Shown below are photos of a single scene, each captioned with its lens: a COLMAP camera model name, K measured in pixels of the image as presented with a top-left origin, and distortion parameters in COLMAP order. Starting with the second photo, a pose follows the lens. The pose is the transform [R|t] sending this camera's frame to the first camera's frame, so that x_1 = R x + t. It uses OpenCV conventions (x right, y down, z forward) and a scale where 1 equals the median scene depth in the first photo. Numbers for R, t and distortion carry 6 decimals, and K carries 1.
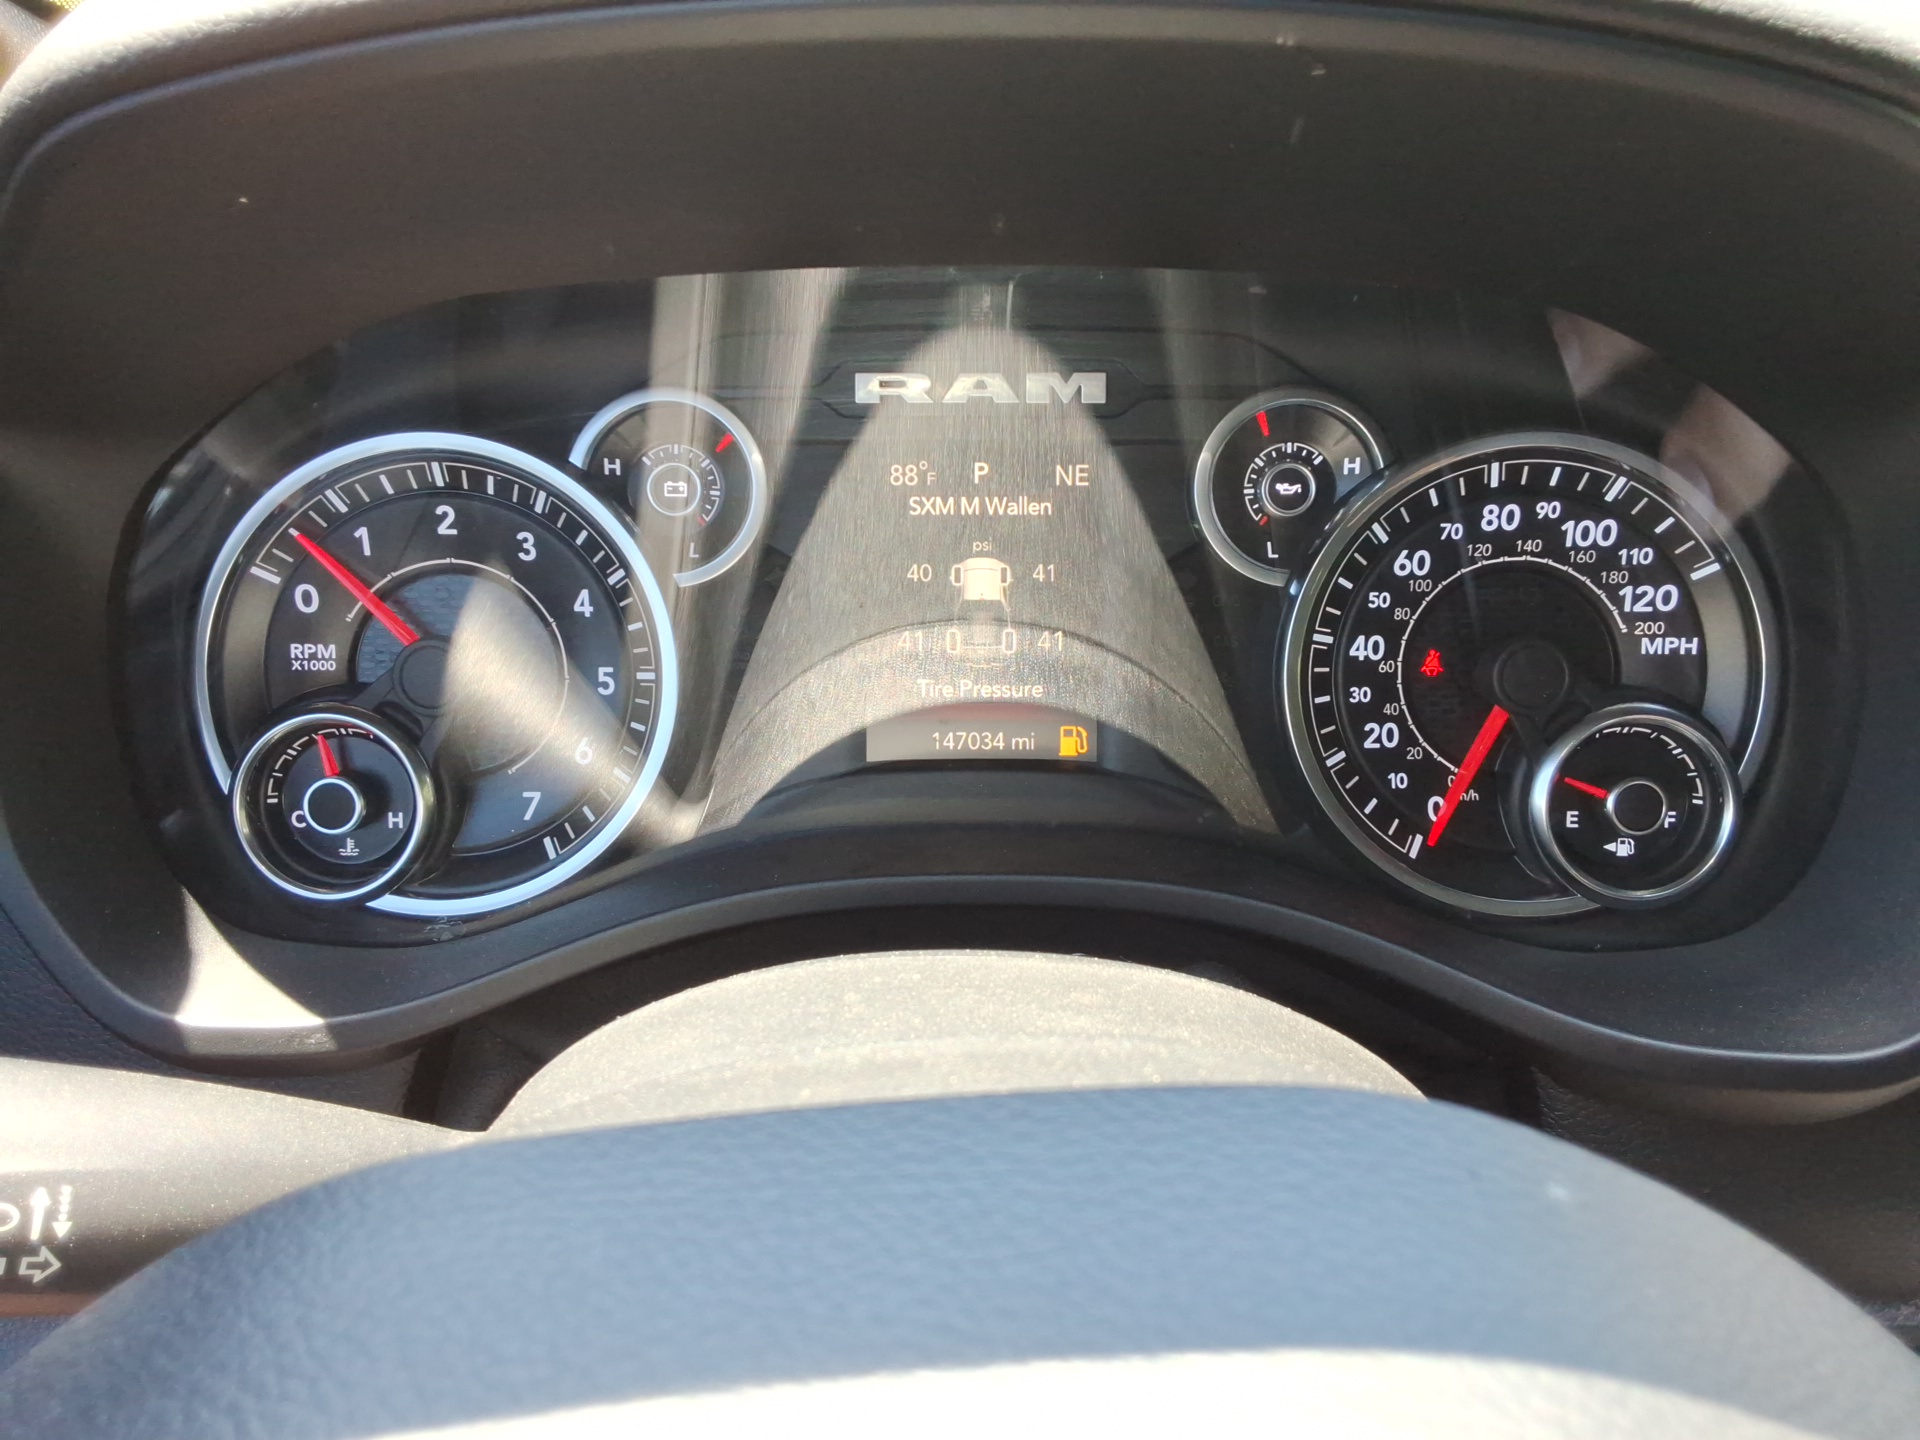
lens RADIAL K [[1532.6, 0, 939.7], [0, 1532.6, 685.3], [0, 0, 1]] dist [0.095823, -0.144981]
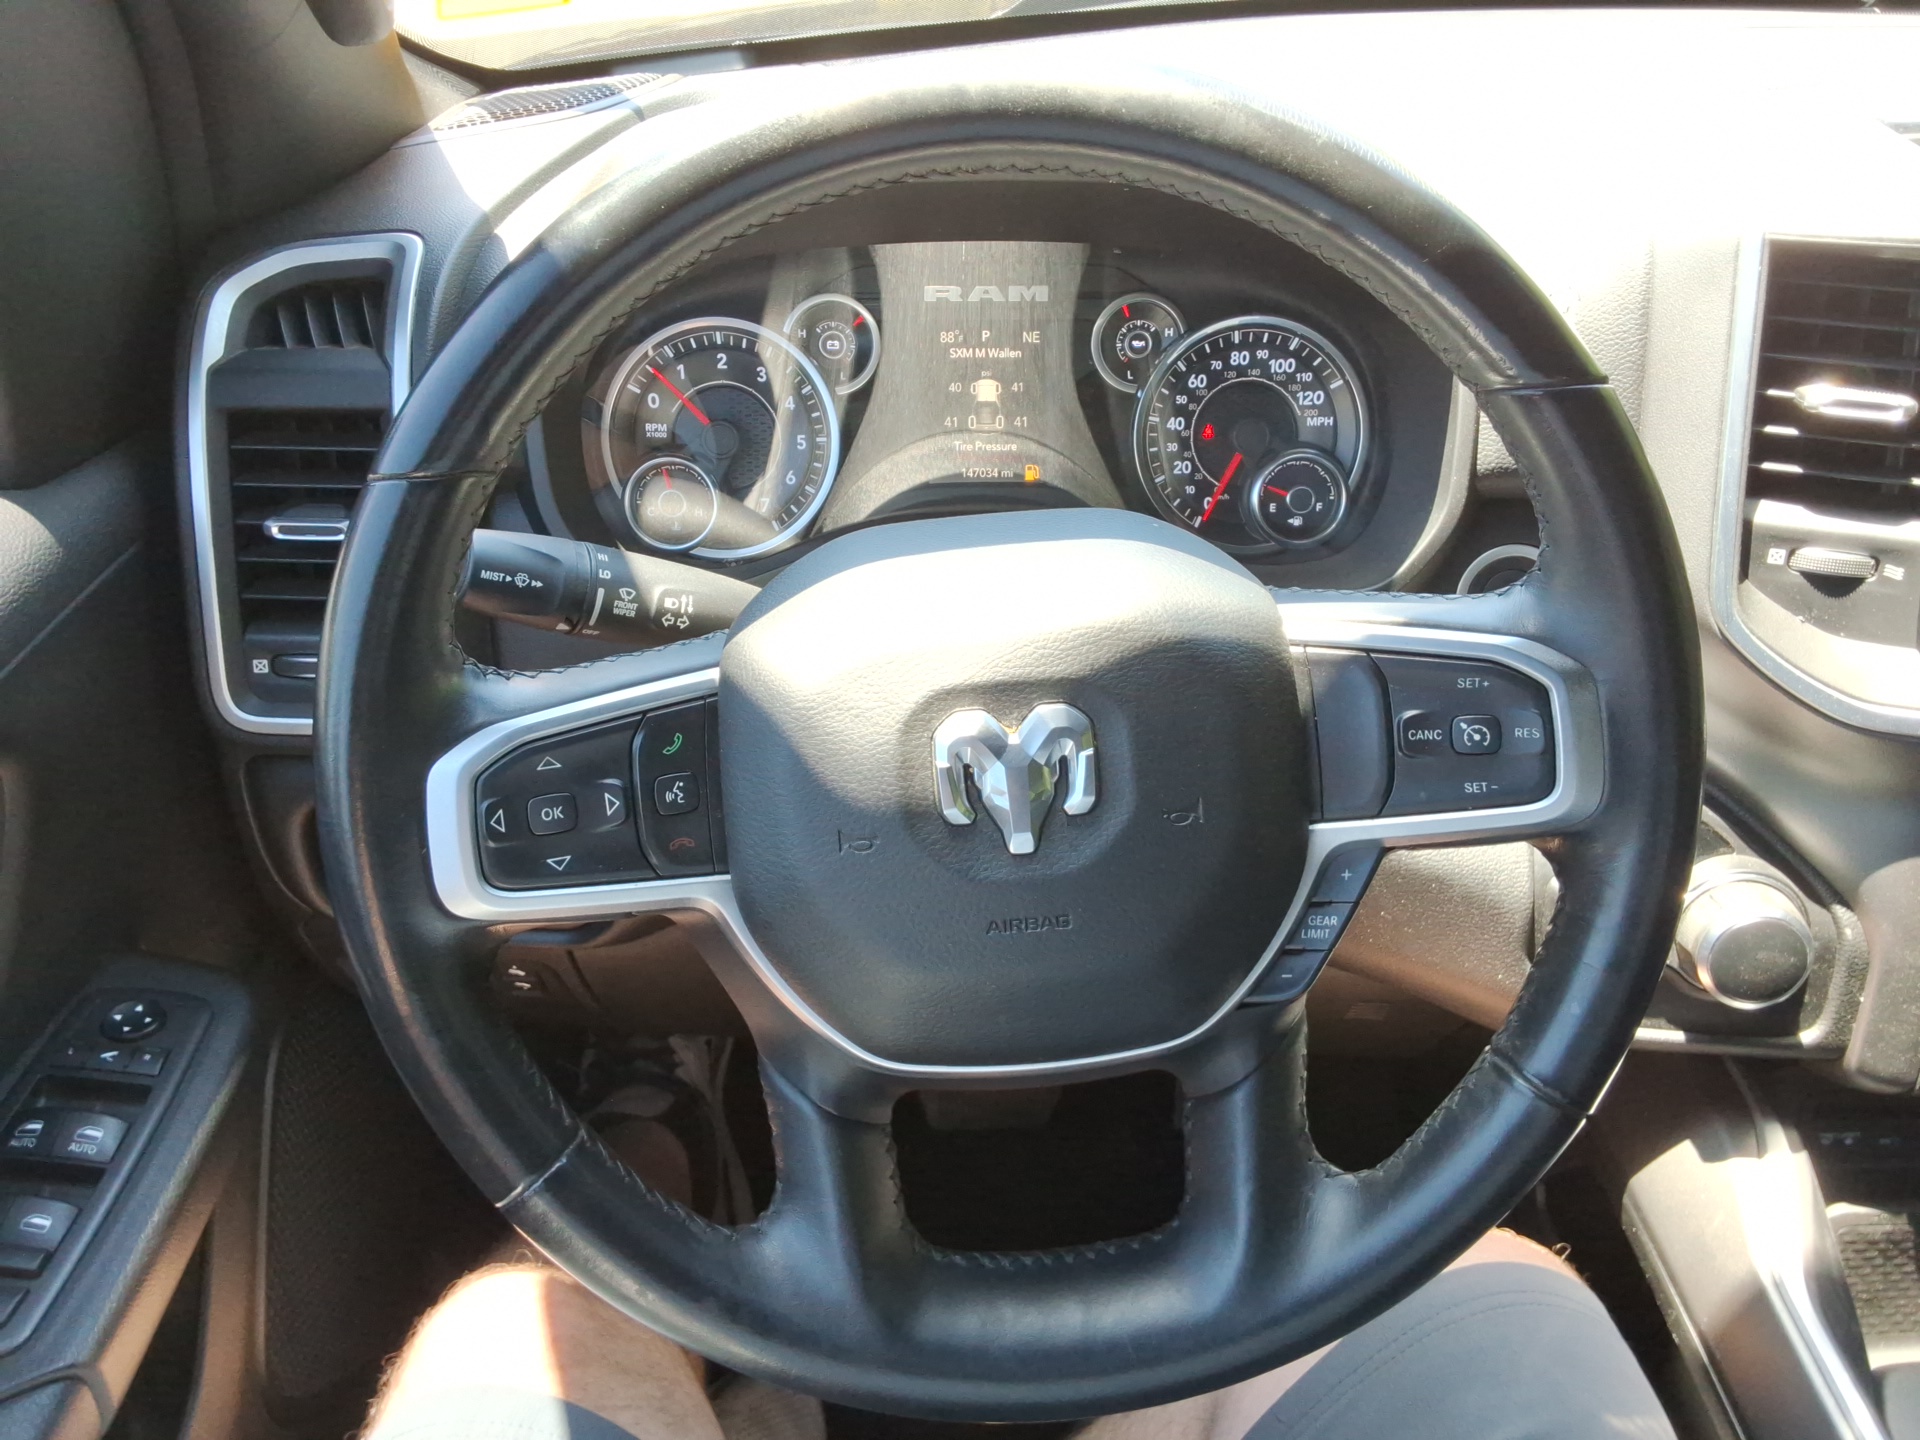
lens RADIAL K [[1532.6, 0, 954.6], [0, 1532.6, 702.9], [0, 0, 1]] dist [0.095823, -0.144981]
pose [[0.999292, -0.010810, 0.036027, -0.092232], [0.006927, 0.994317, 0.106238, 0.124606], [-0.036971, -0.105914, 0.993688, -1.053797]]
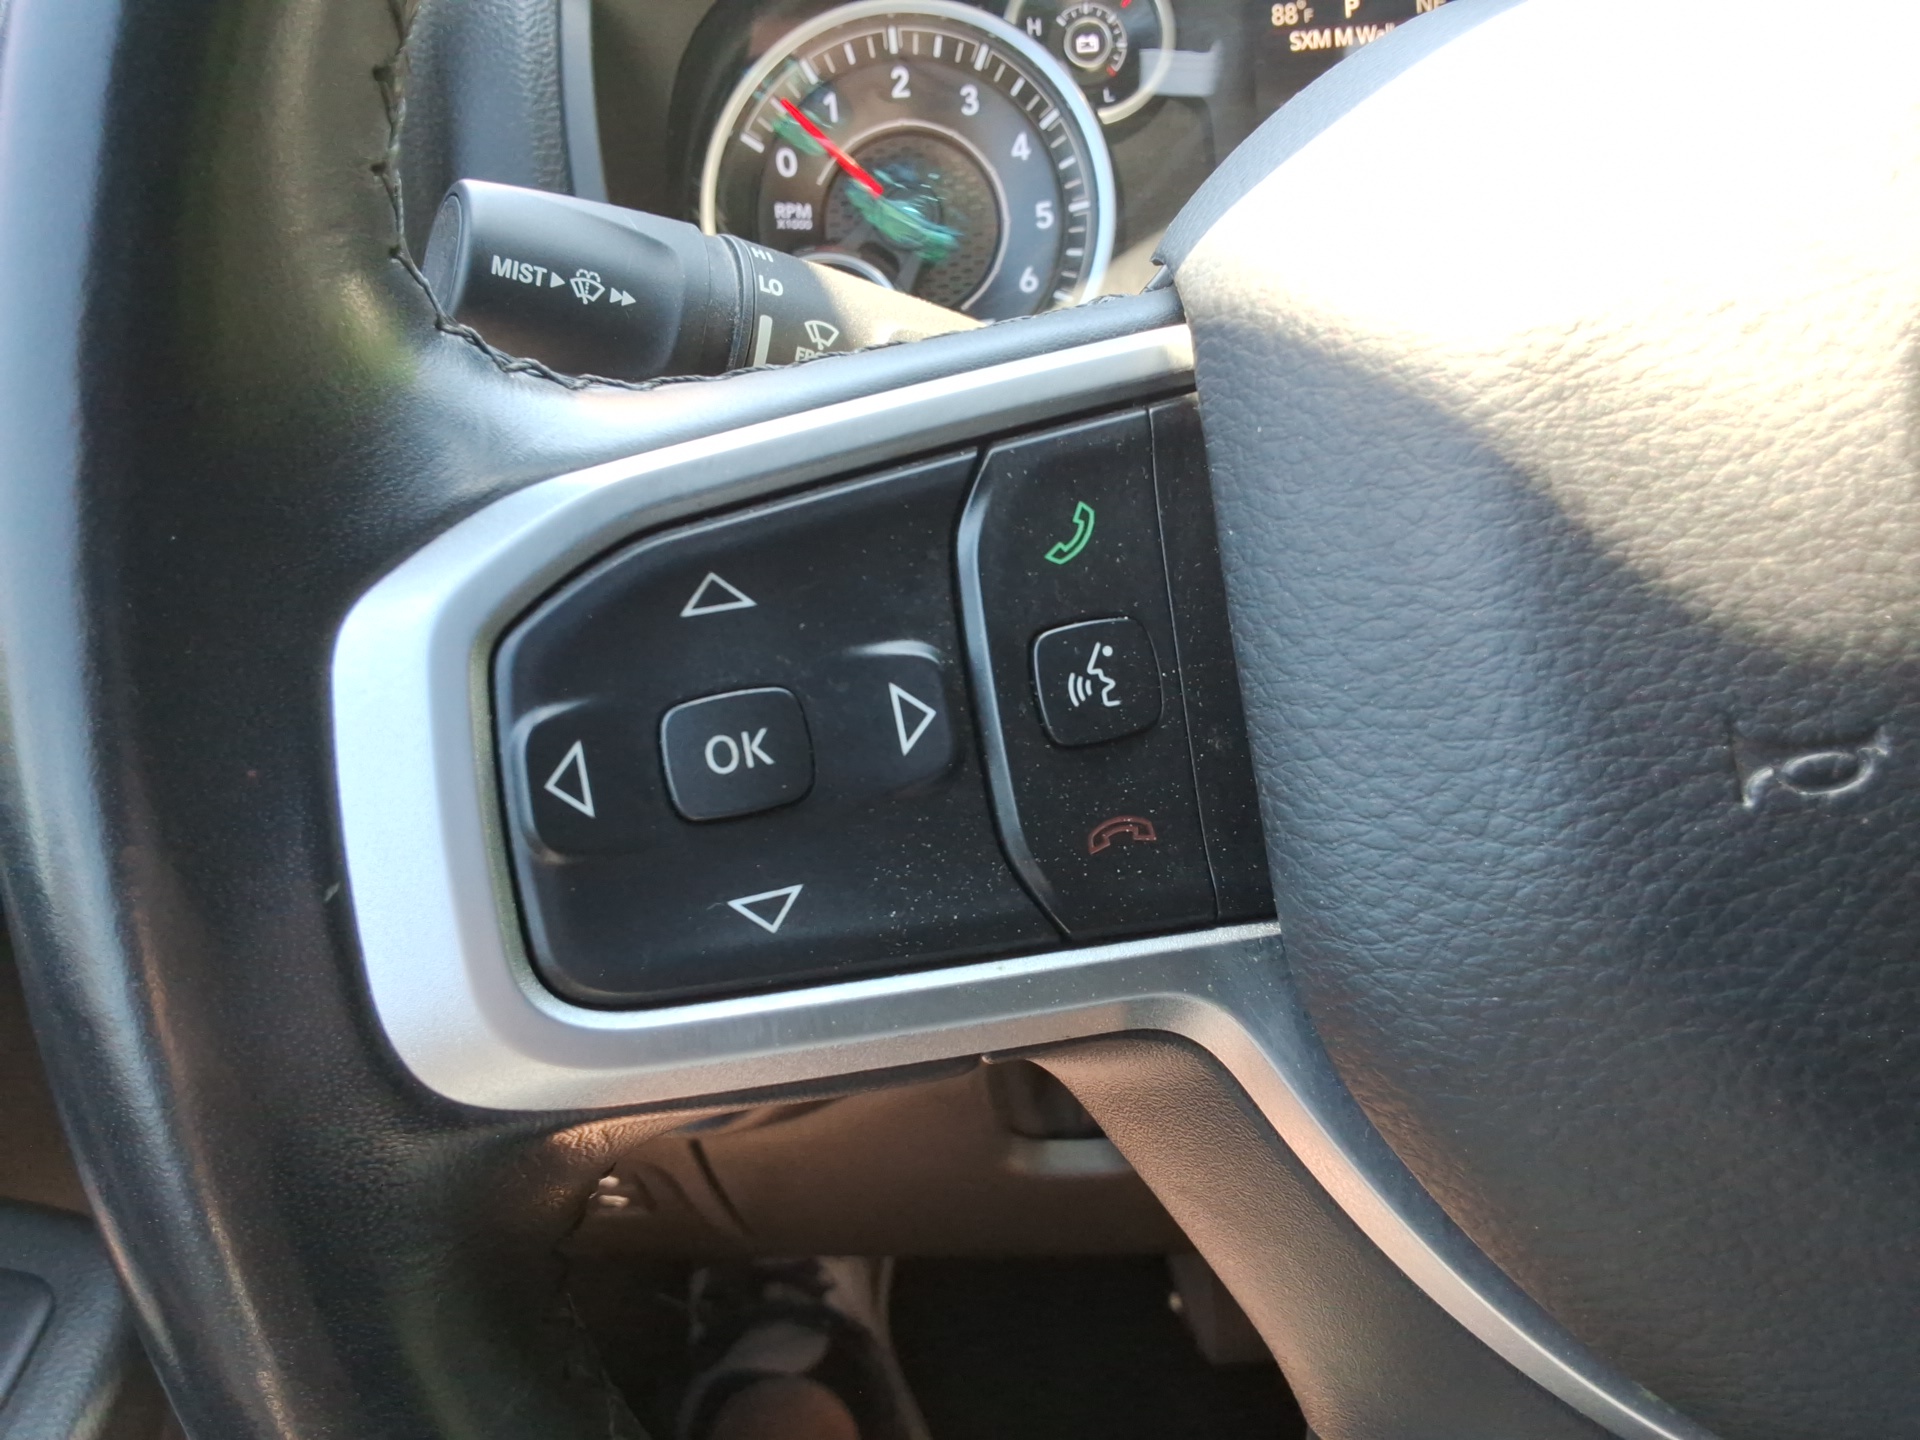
lens RADIAL K [[1532.6, 0, 924.6], [0, 1532.6, 707.0], [0, 0, 1]] dist [0.095823, -0.144981]
pose [[0.996497, -0.083410, -0.006114, -0.330867], [0.083515, 0.996312, 0.019666, 0.336163], [0.004451, -0.020108, 0.999788, -0.170898]]
